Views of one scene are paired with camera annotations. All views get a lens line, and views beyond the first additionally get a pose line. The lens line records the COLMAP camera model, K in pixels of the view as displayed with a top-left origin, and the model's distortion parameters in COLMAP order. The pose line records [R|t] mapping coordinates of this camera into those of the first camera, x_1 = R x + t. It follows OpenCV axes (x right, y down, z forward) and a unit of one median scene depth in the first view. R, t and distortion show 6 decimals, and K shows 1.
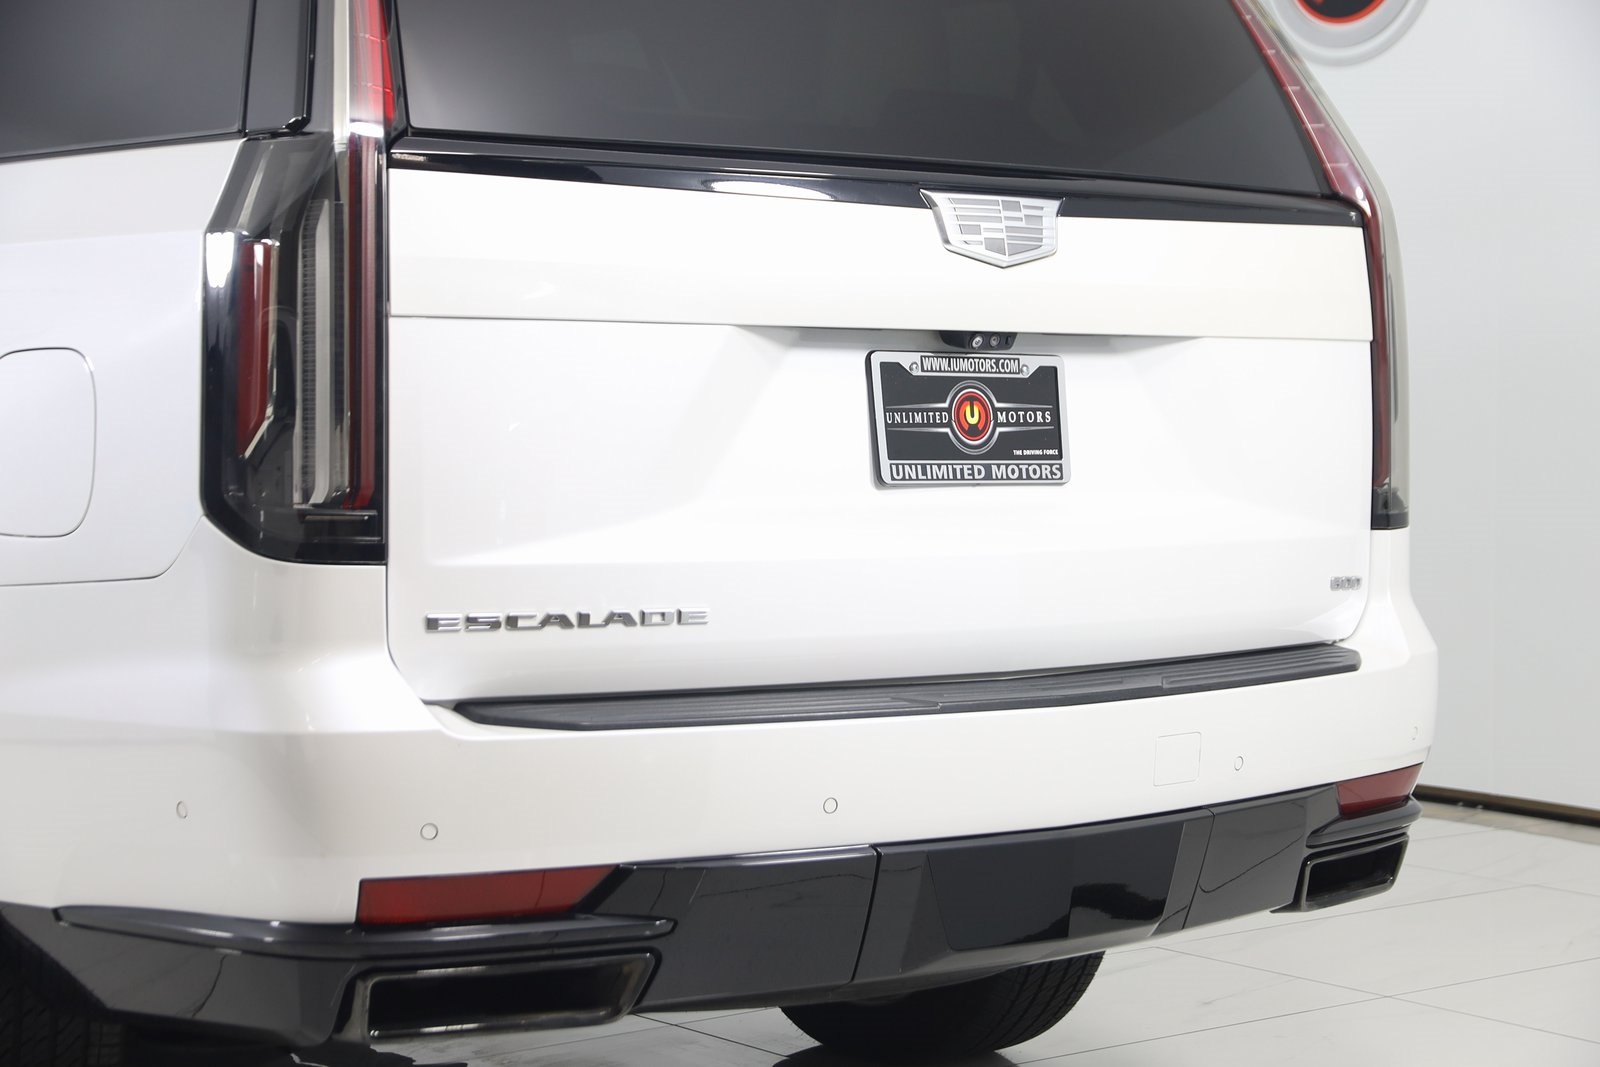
lens RADIAL K [[2741.8, 0, 799.3], [0, 2741.8, 549.5], [0, 0, 1]] dist [0.138276, 0.000000]
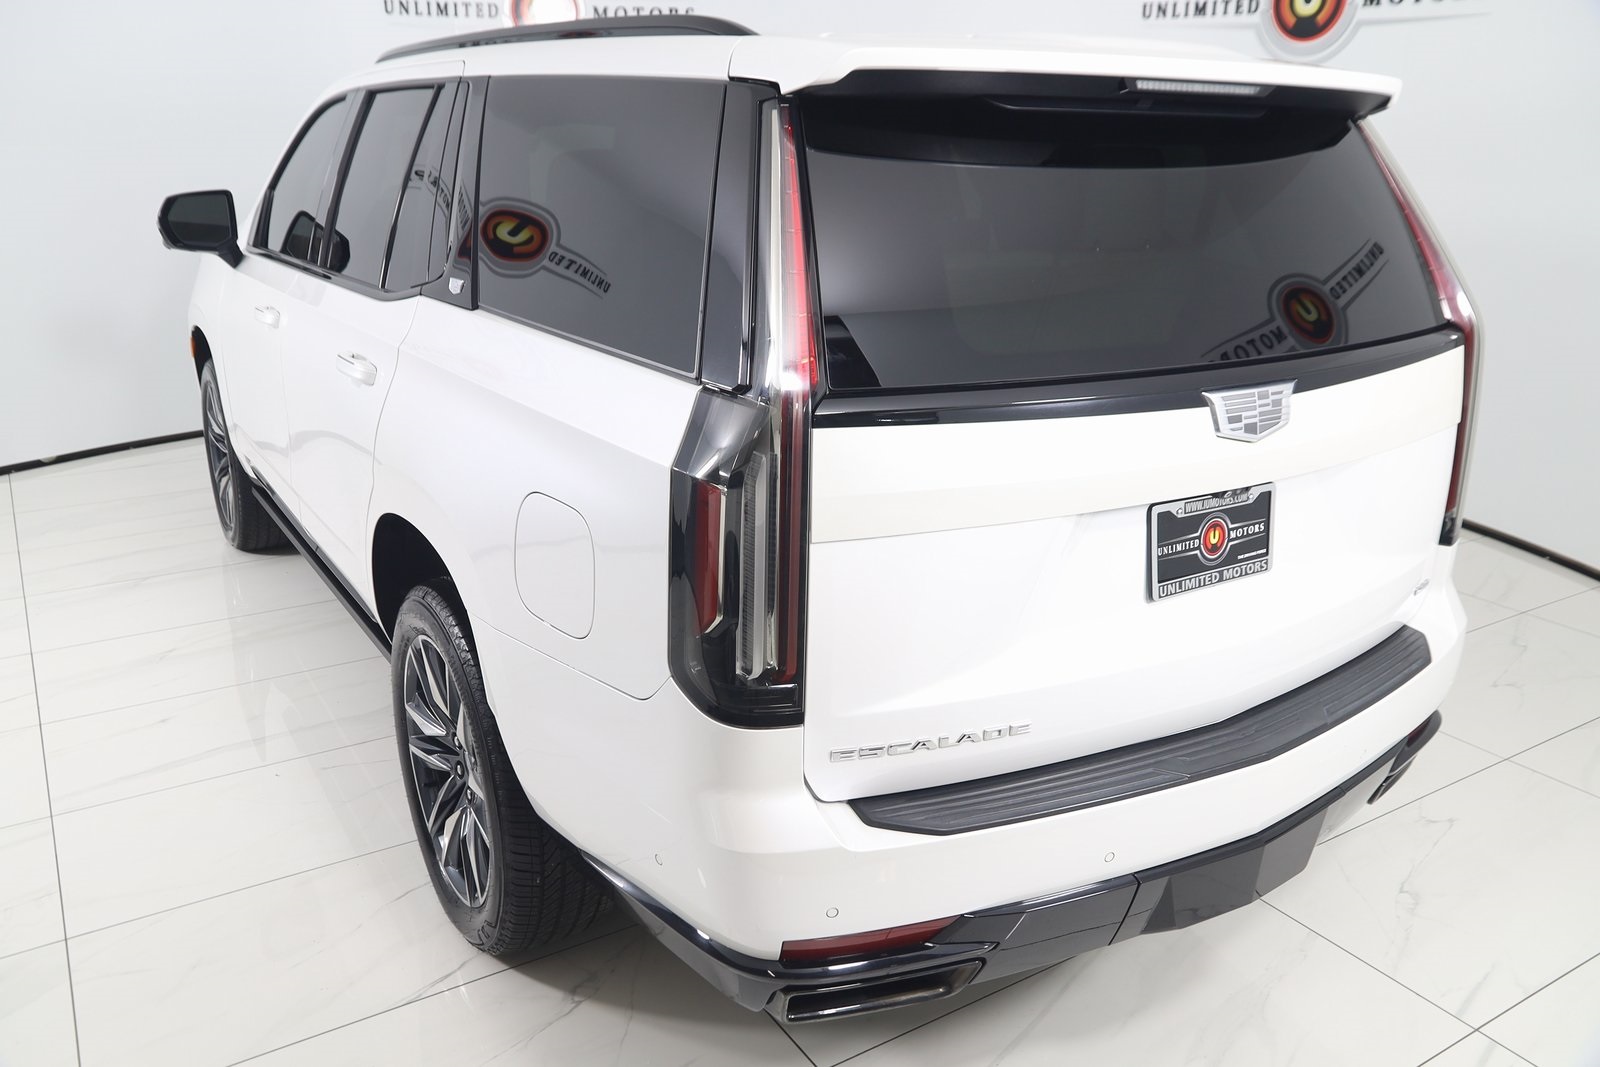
lens RADIAL K [[1220.4, 0, 784.1], [0, 1220.4, 531.8], [0, 0, 1]] dist [-0.048735, 0.038044]
pose [[0.993005, 0.043479, -0.109776, -0.093791], [-0.015017, 0.968687, 0.247830, -0.220555], [0.117114, -0.244448, 0.962564, 0.427555]]
